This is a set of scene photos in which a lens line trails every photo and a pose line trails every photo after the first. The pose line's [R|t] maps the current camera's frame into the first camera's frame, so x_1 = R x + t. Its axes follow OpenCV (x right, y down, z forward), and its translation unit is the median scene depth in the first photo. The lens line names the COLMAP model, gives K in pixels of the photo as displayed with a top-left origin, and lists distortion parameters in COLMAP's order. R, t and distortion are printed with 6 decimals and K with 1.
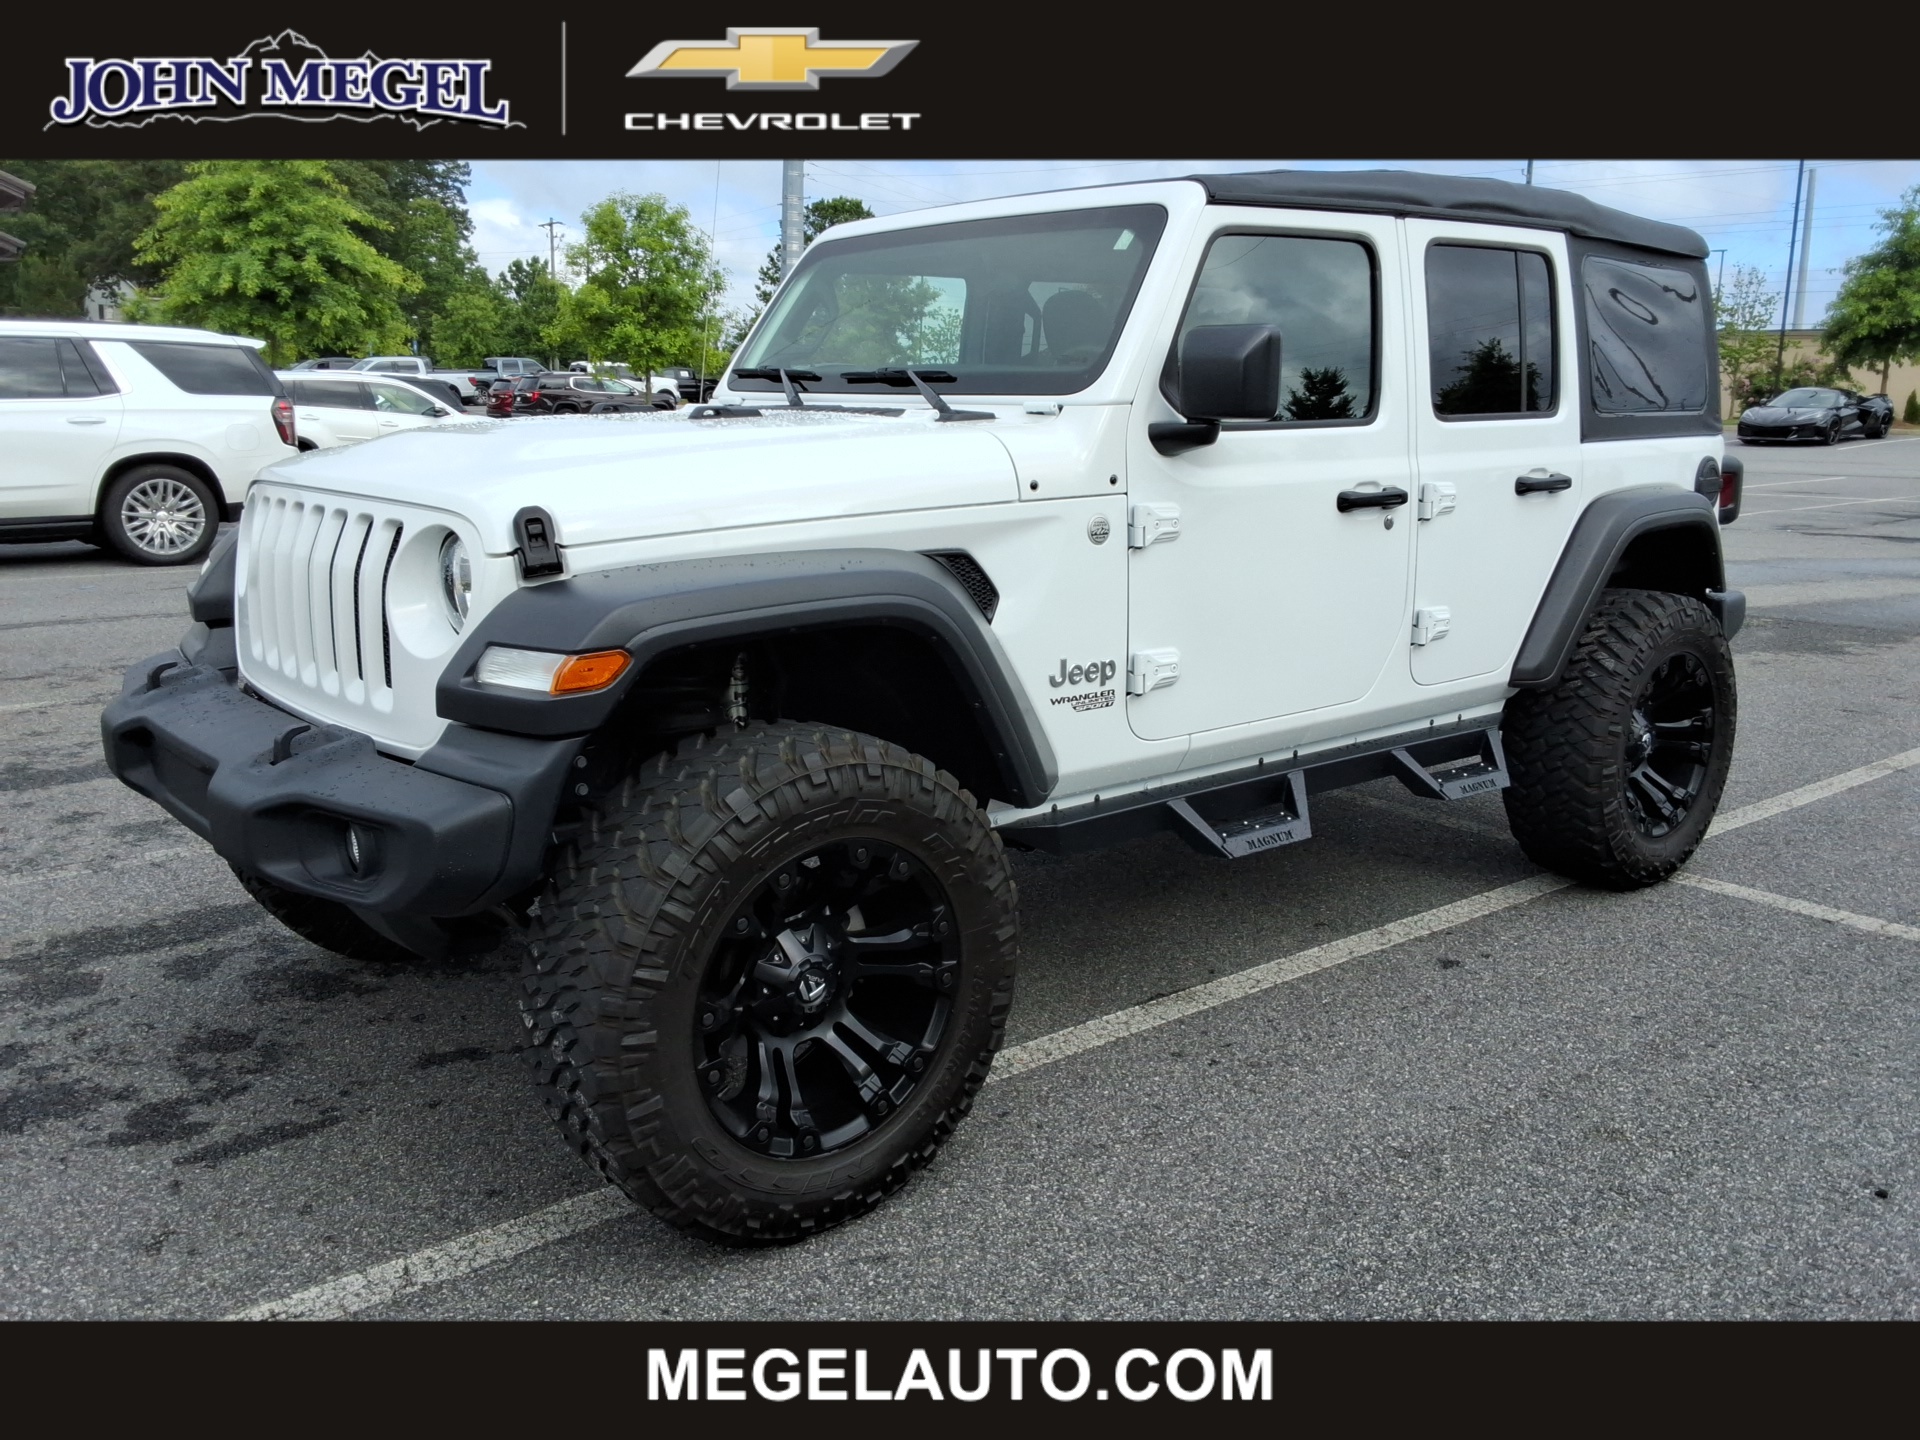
lens RADIAL K [[1540.4, 0, 972.8], [0, 1540.4, 688.1], [0, 0, 1]] dist [0.122930, -0.190904]
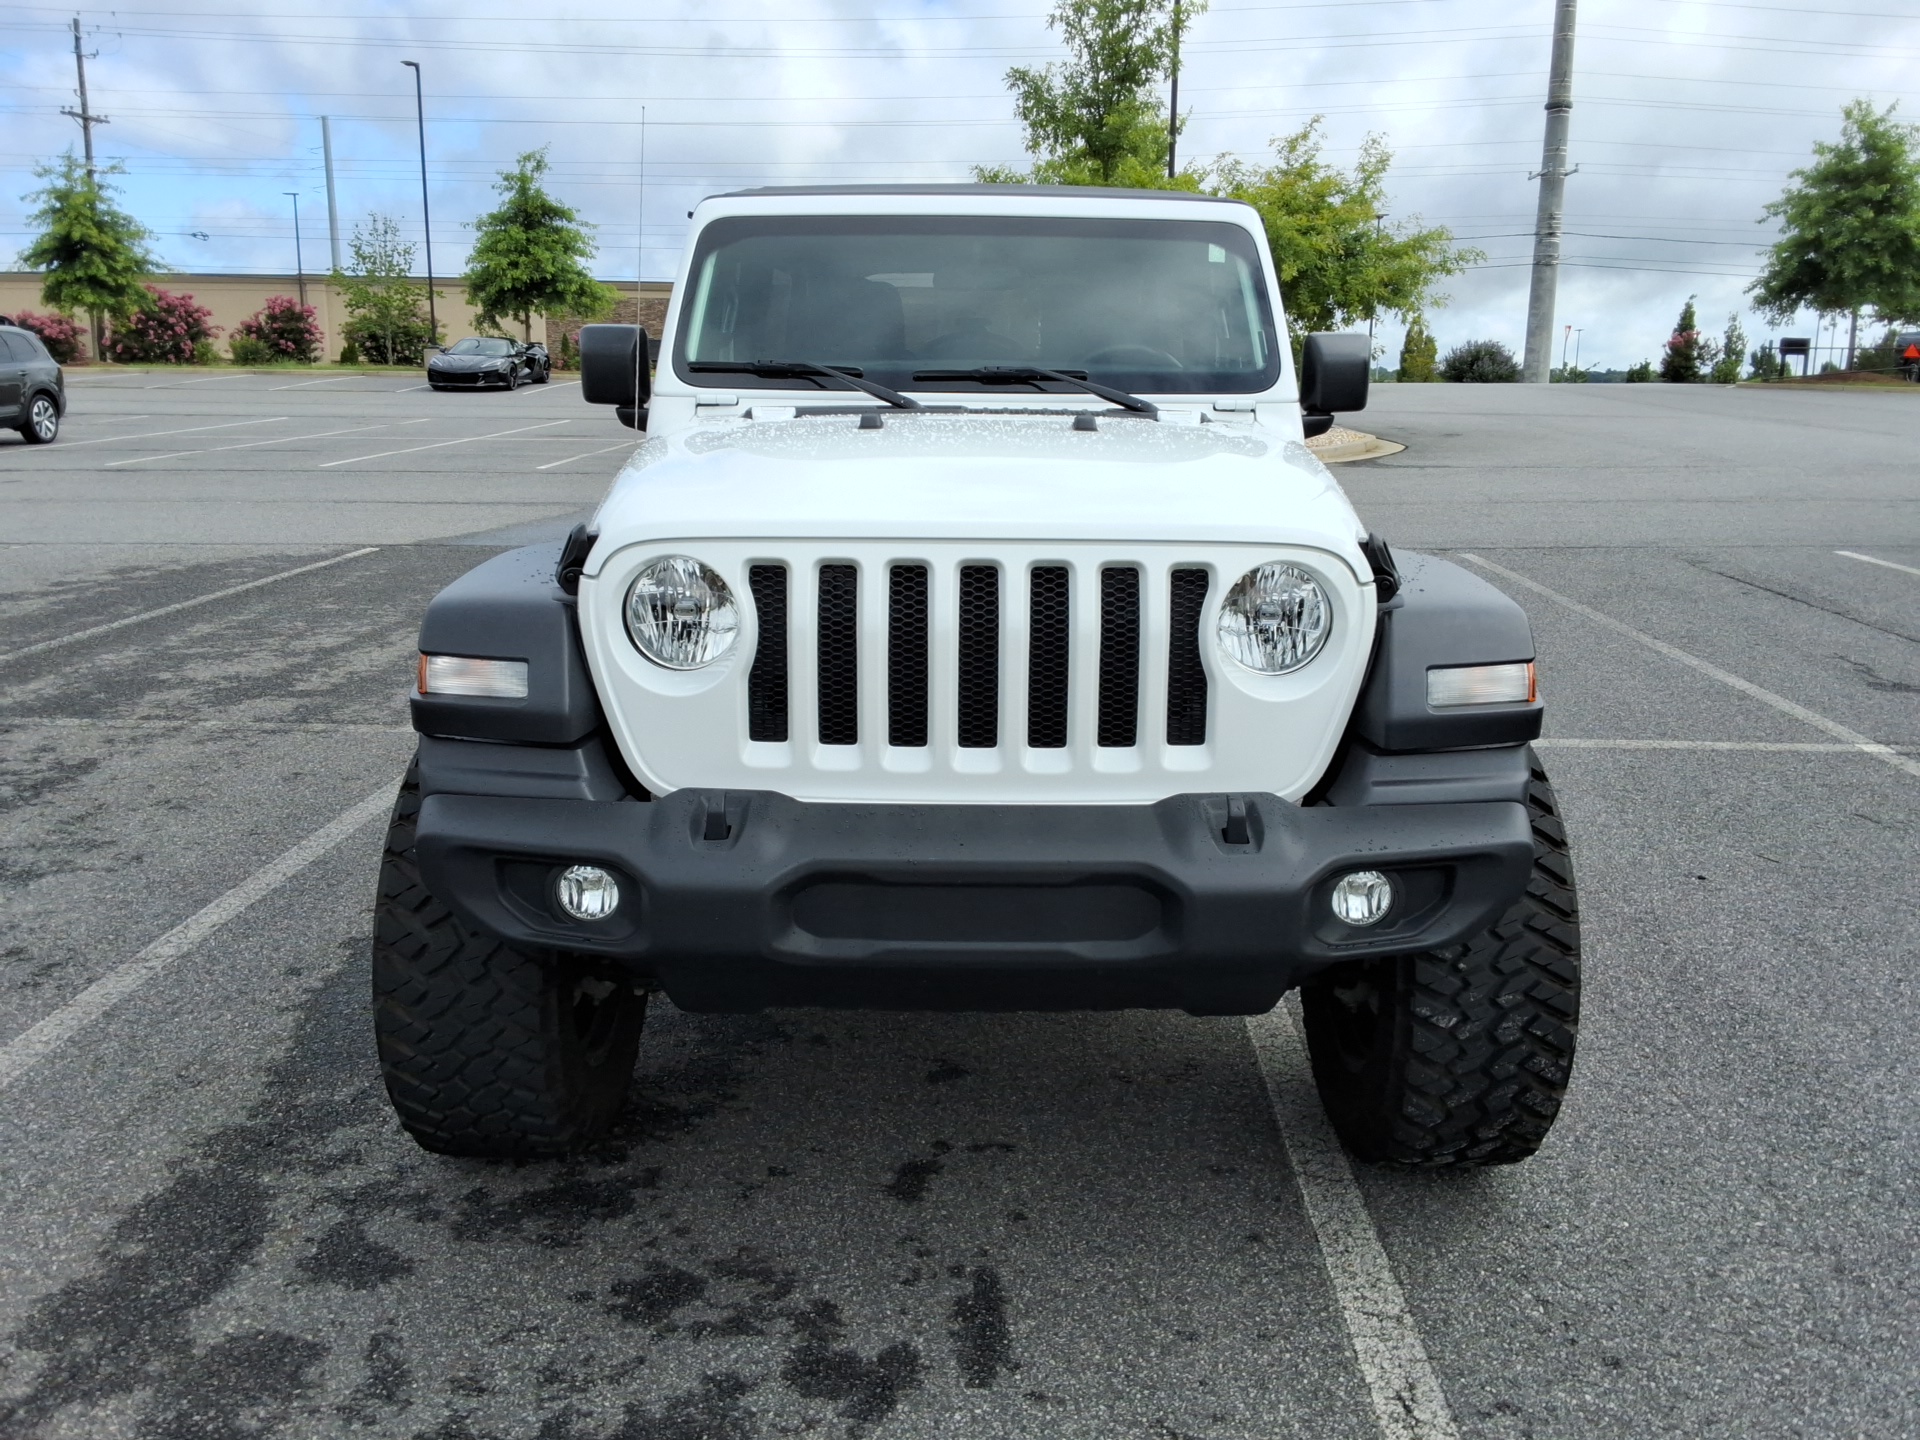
lens RADIAL K [[1540.4, 0, 977.7], [0, 1540.4, 679.1], [0, 0, 1]] dist [0.122930, -0.190904]
pose [[0.651152, -0.160109, 0.741866, -0.869476], [0.136998, 0.986233, 0.092601, -0.107788], [-0.746480, 0.041337, 0.664123, 0.375939]]
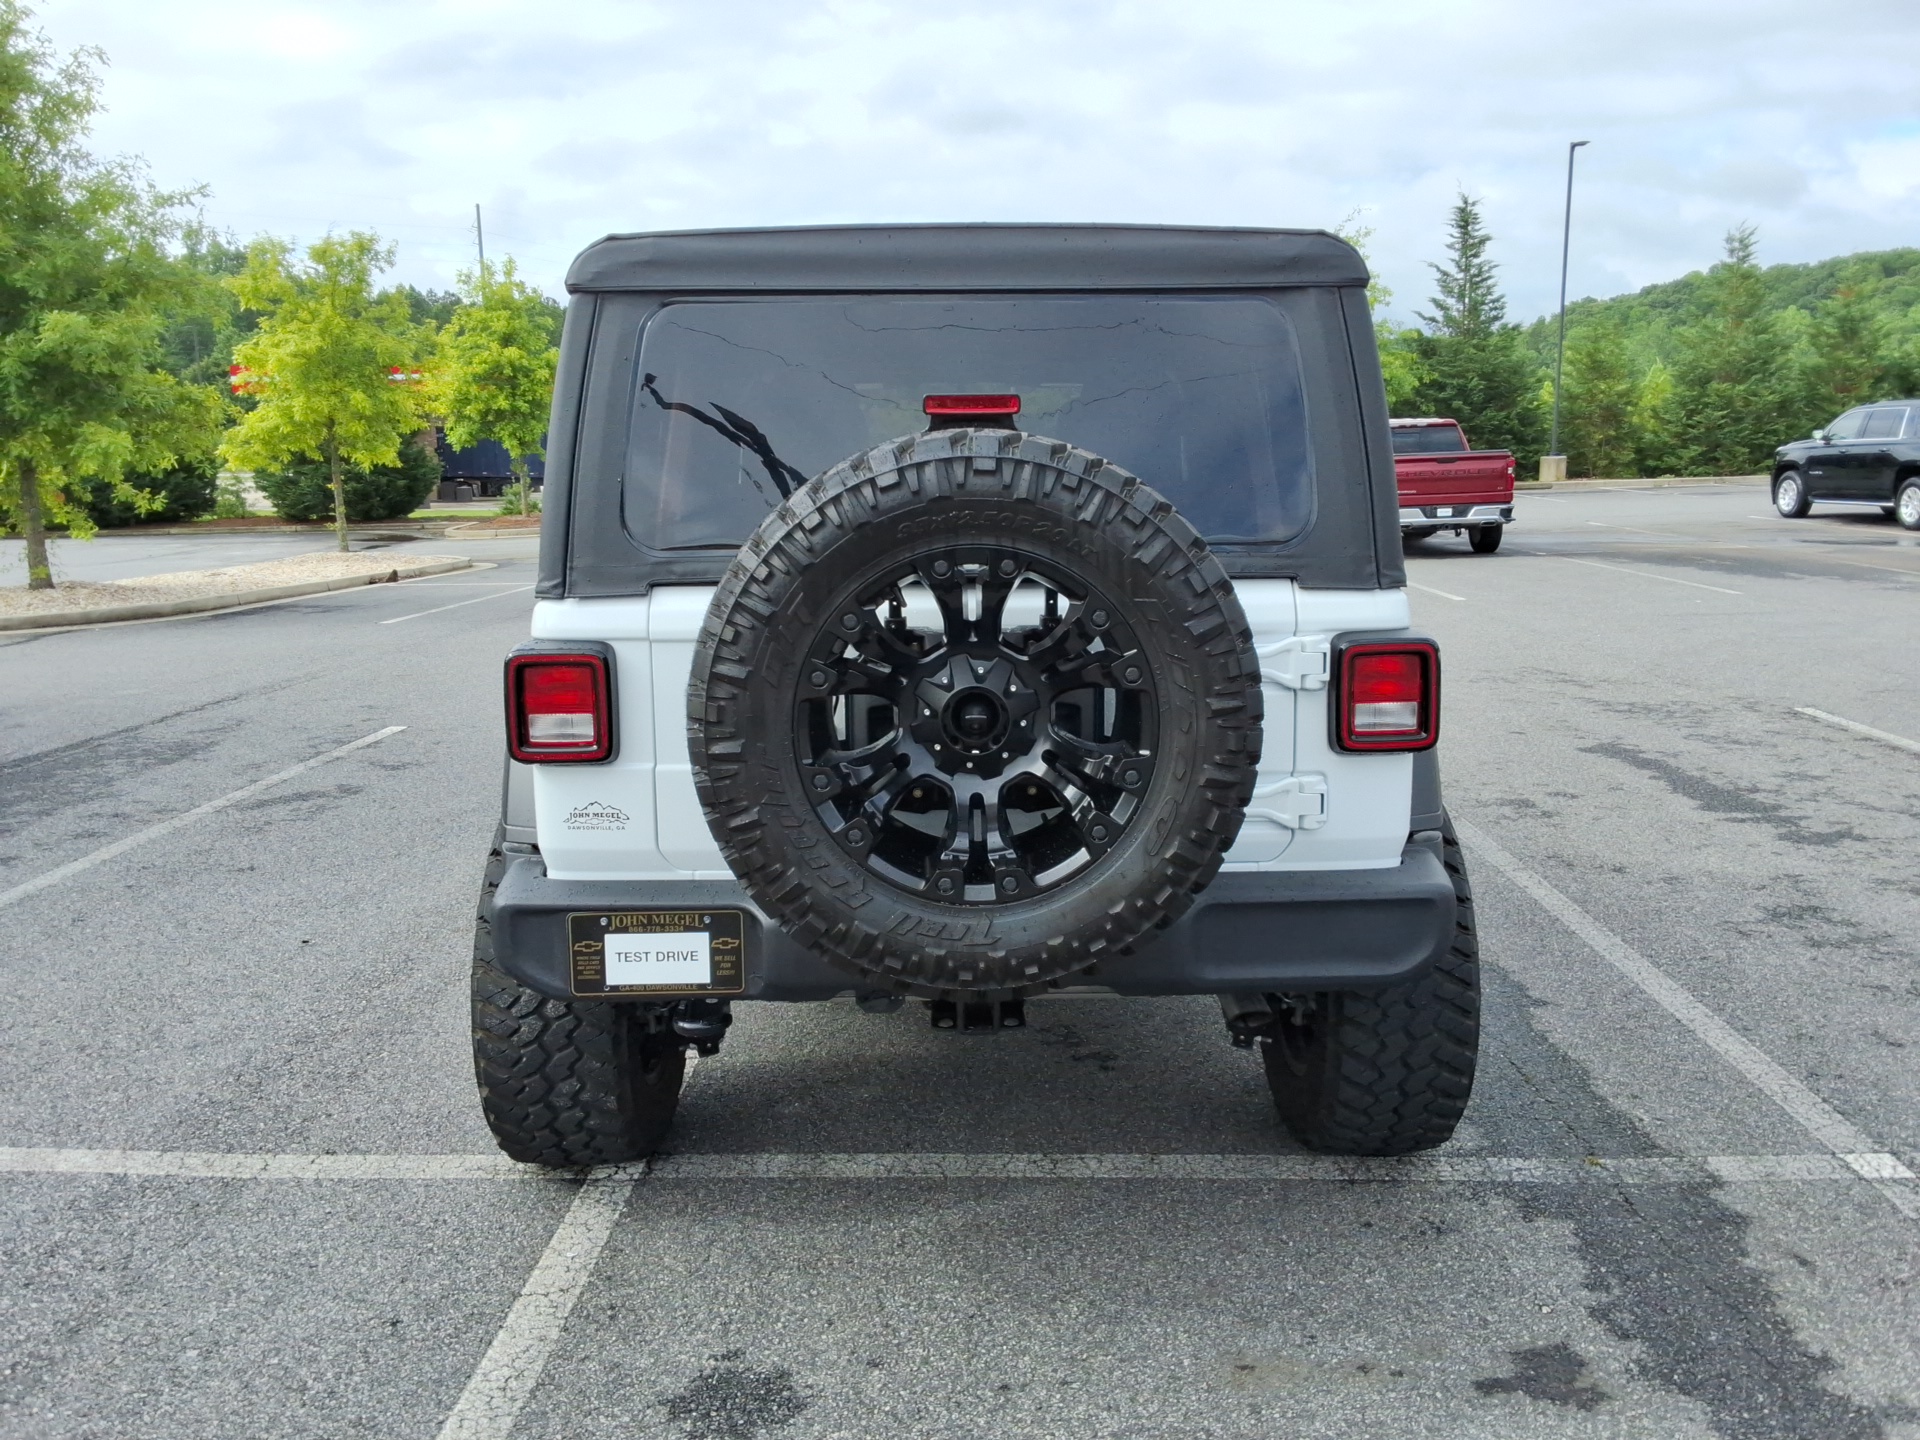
lens RADIAL K [[1540.4, 0, 980.4], [0, 1540.4, 689.3], [0, 0, 1]] dist [0.122930, -0.190904]
pose [[-0.641292, 0.113171, -0.758905, 1.130343], [-0.137919, 0.955952, 0.259101, -0.419947], [0.754800, 0.270827, -0.597436, 2.061424]]
